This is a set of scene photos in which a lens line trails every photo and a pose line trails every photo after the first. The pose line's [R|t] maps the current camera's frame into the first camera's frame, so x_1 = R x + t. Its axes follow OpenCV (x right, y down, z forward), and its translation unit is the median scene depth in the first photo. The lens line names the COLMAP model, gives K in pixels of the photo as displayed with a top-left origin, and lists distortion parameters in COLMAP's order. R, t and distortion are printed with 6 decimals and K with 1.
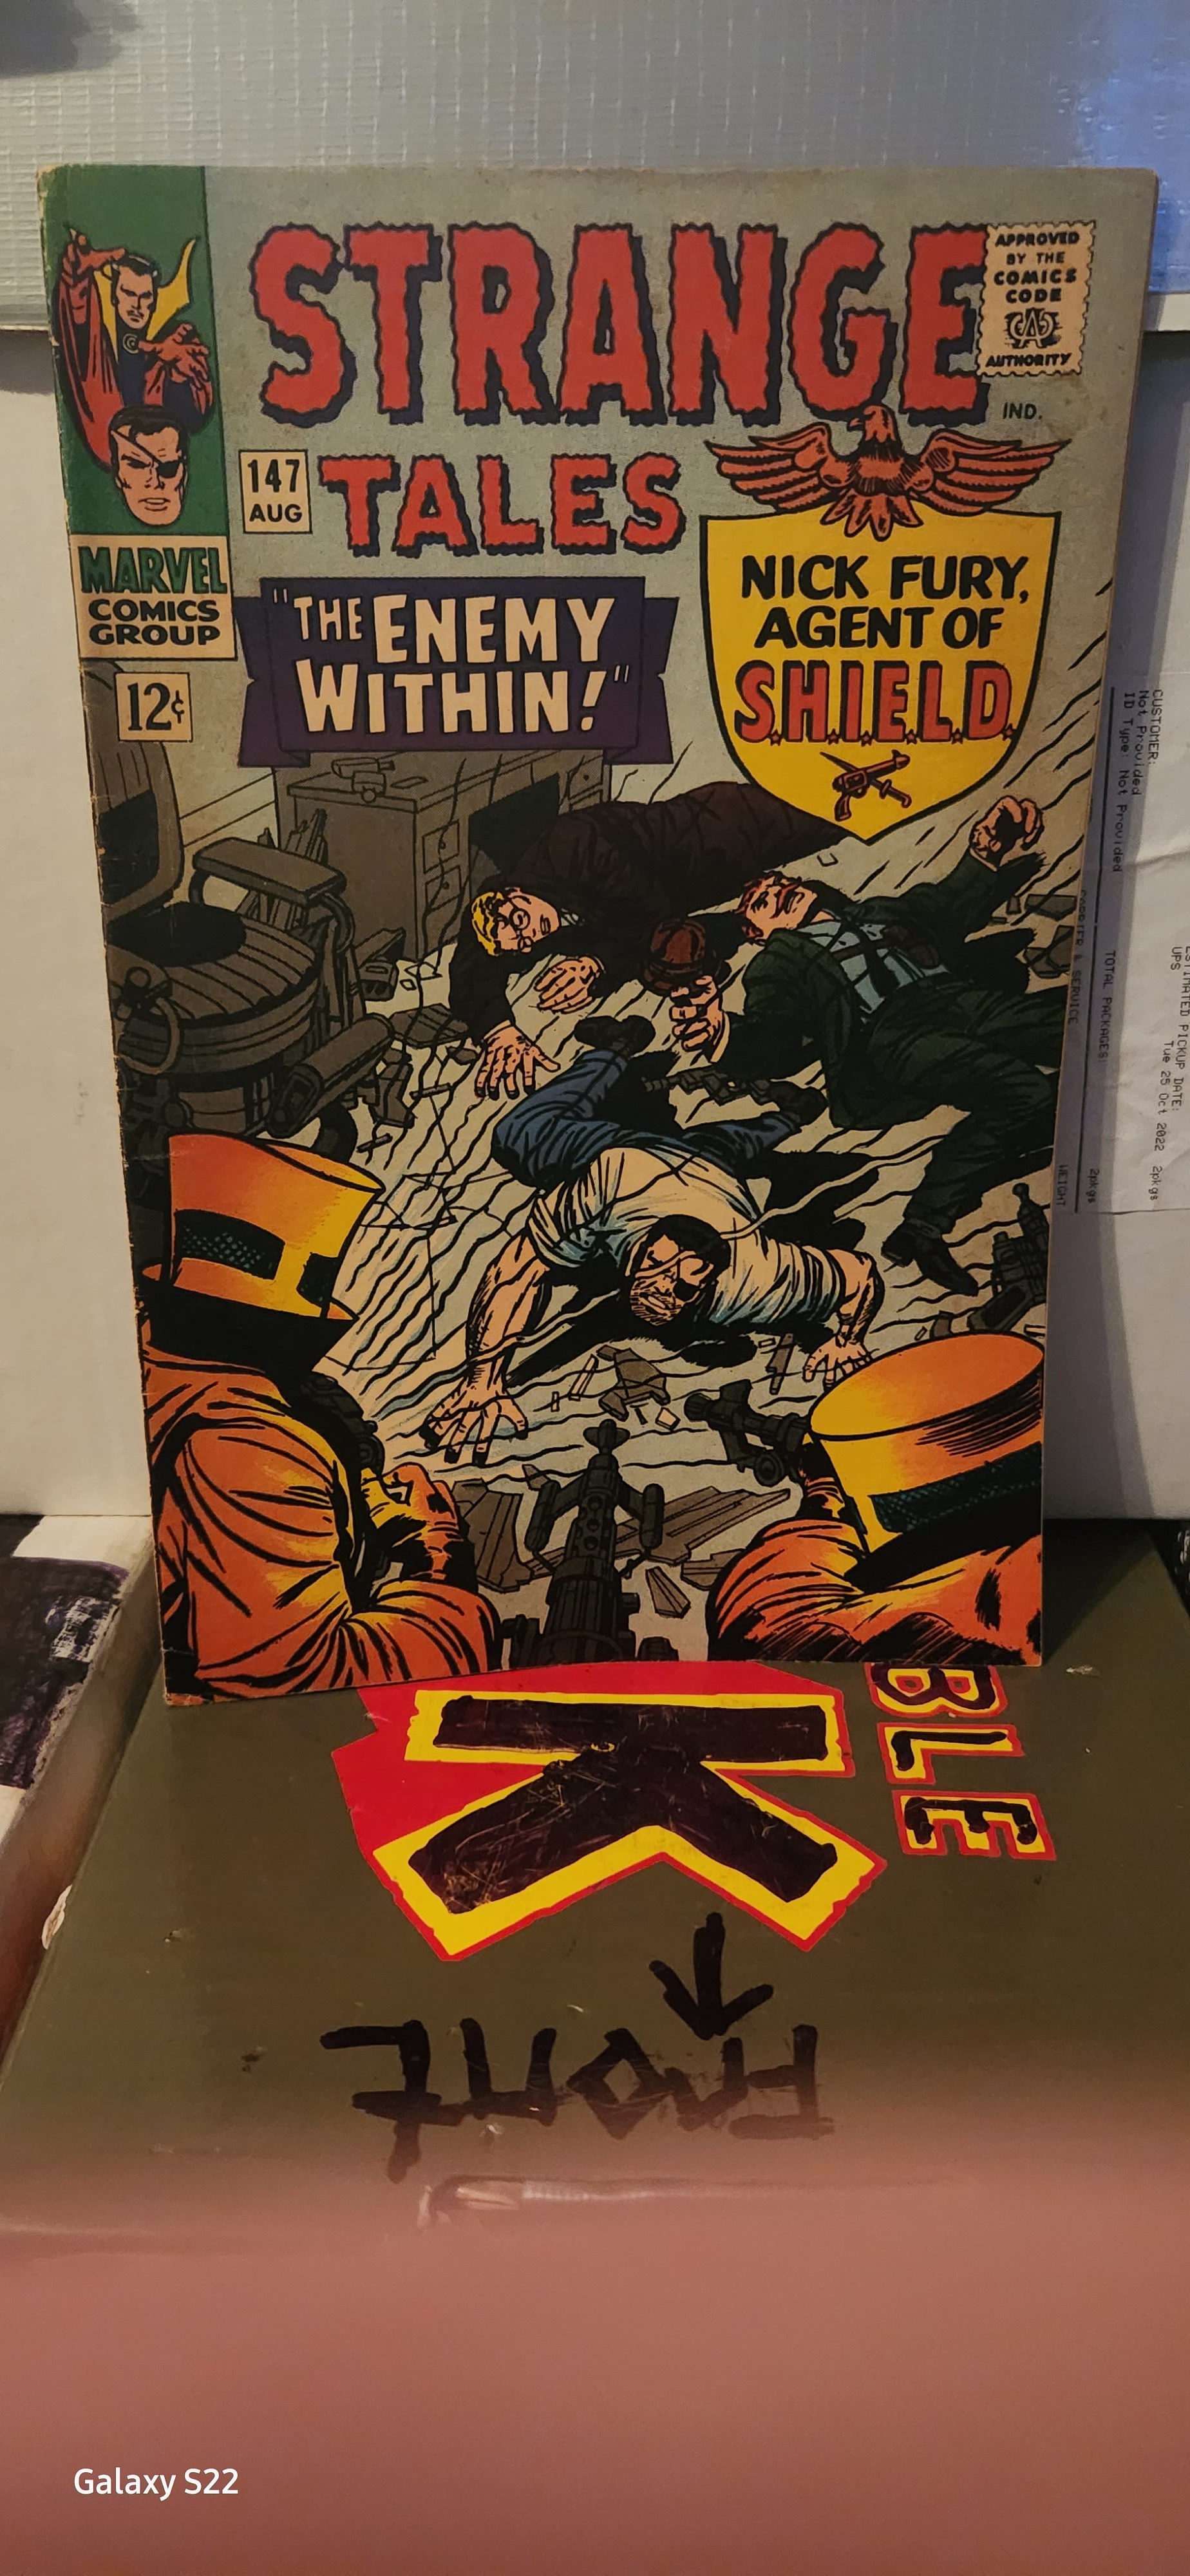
lens RADIAL K [[1790.9, 0, 597.1], [0, 1790.9, 1287.7], [0, 0, 1]] dist [0.032917, -0.030968]
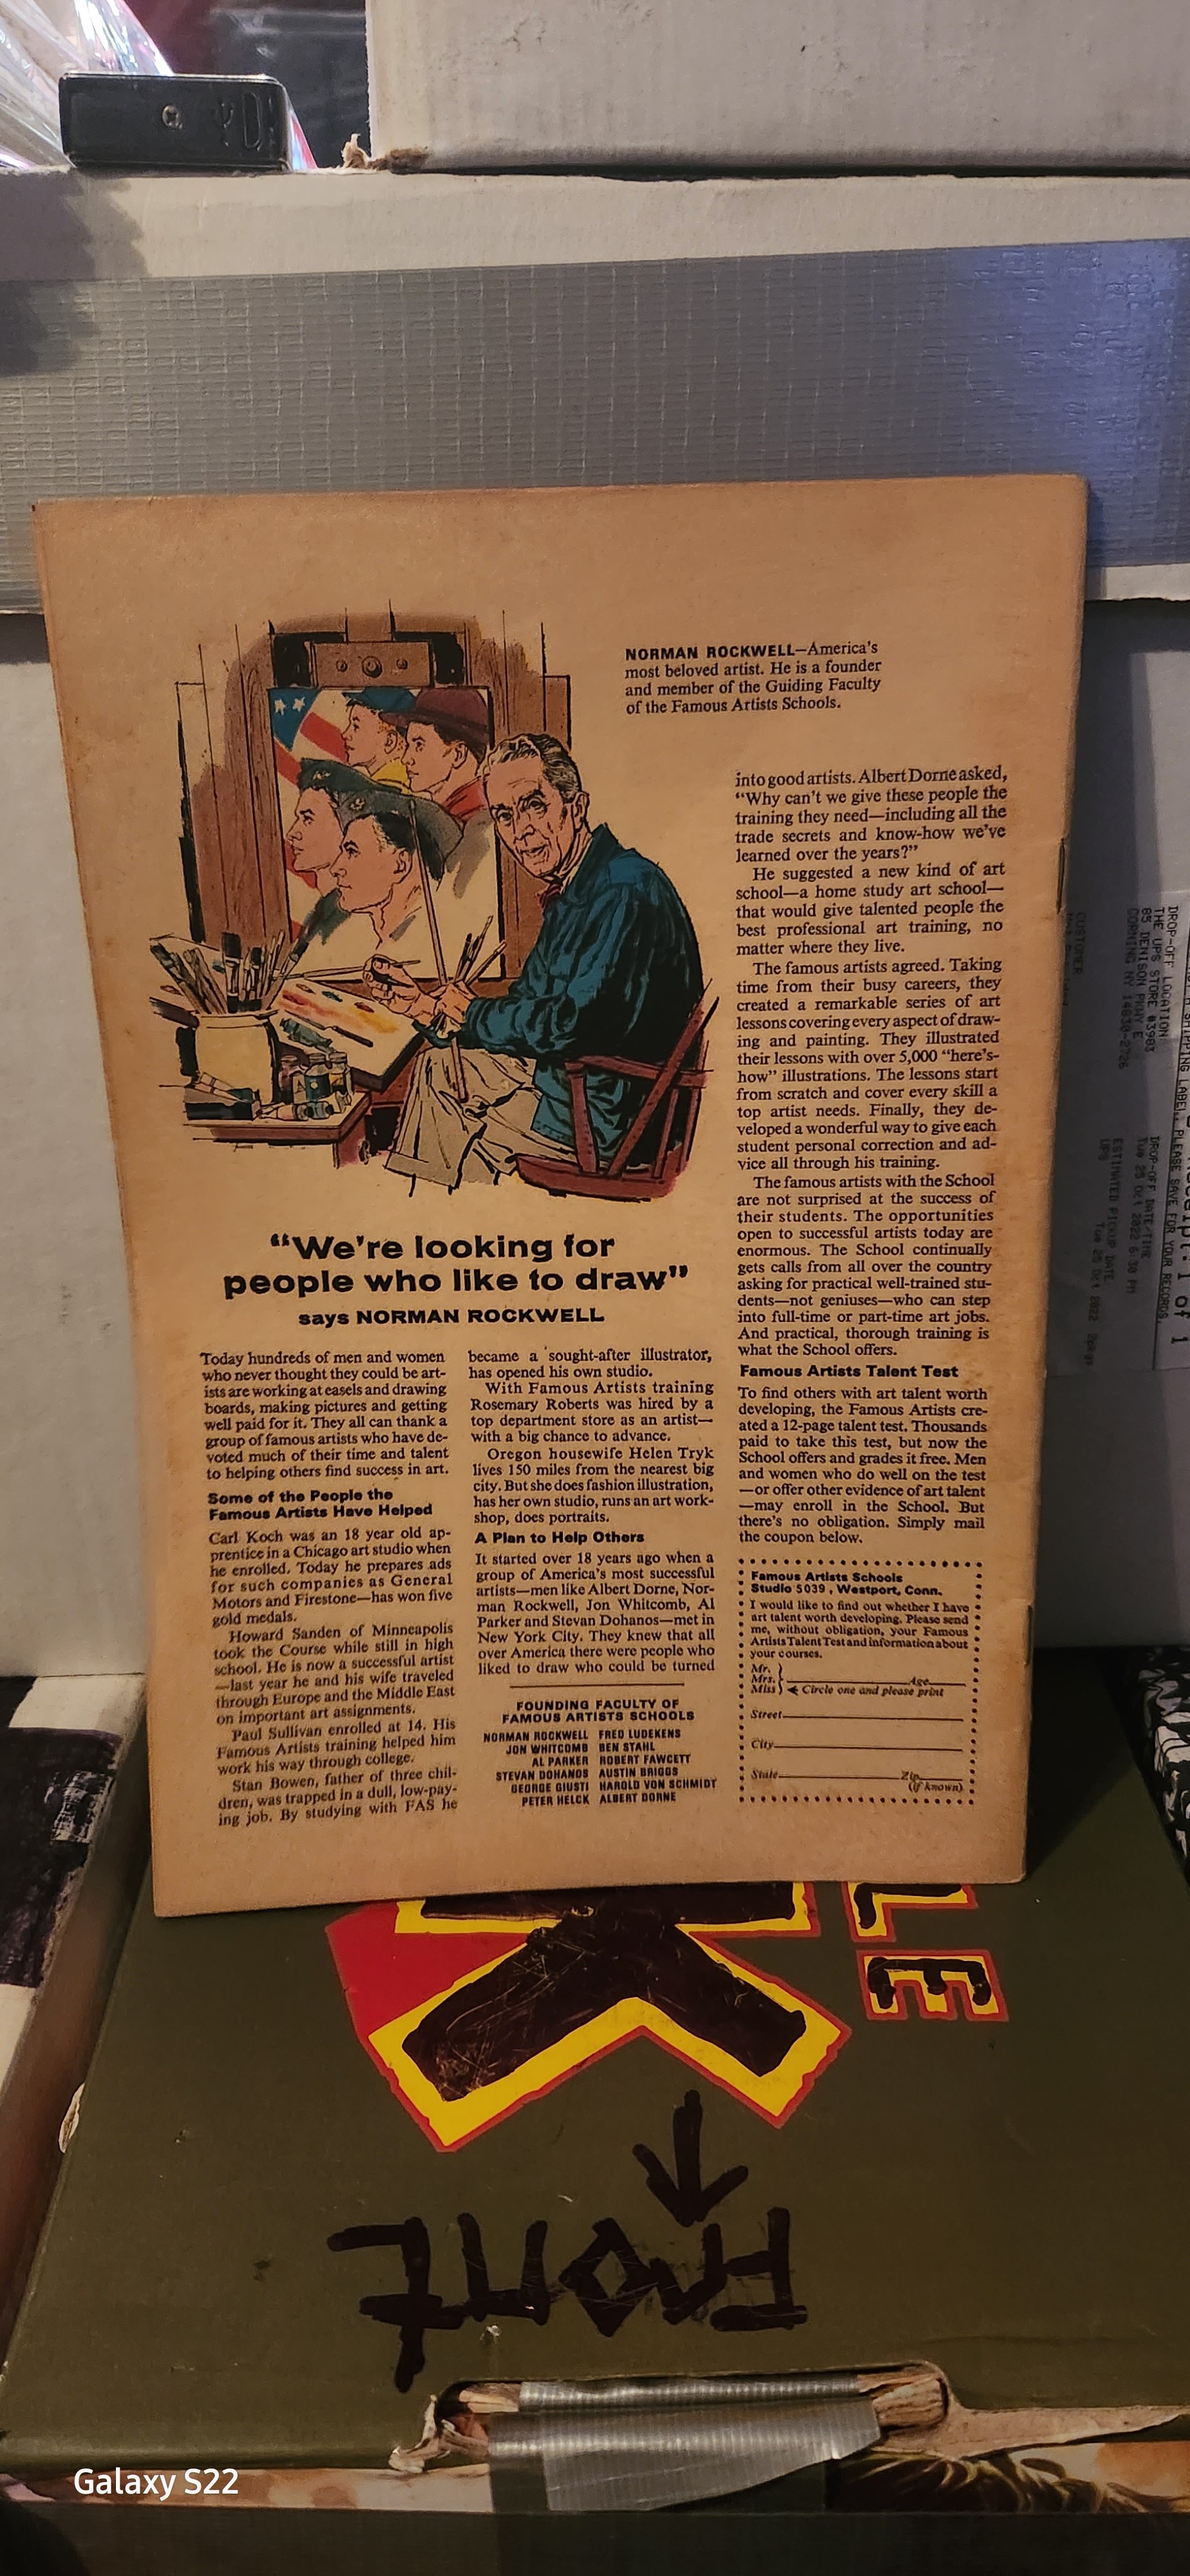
lens RADIAL K [[1790.9, 0, 606.2], [0, 1790.9, 1261.7], [0, 0, 1]] dist [0.032917, -0.030968]
pose [[0.999271, -0.025967, 0.028002, -0.002625], [0.025313, 0.999404, 0.023458, -0.162684], [-0.028594, -0.022733, 0.999333, -0.052876]]
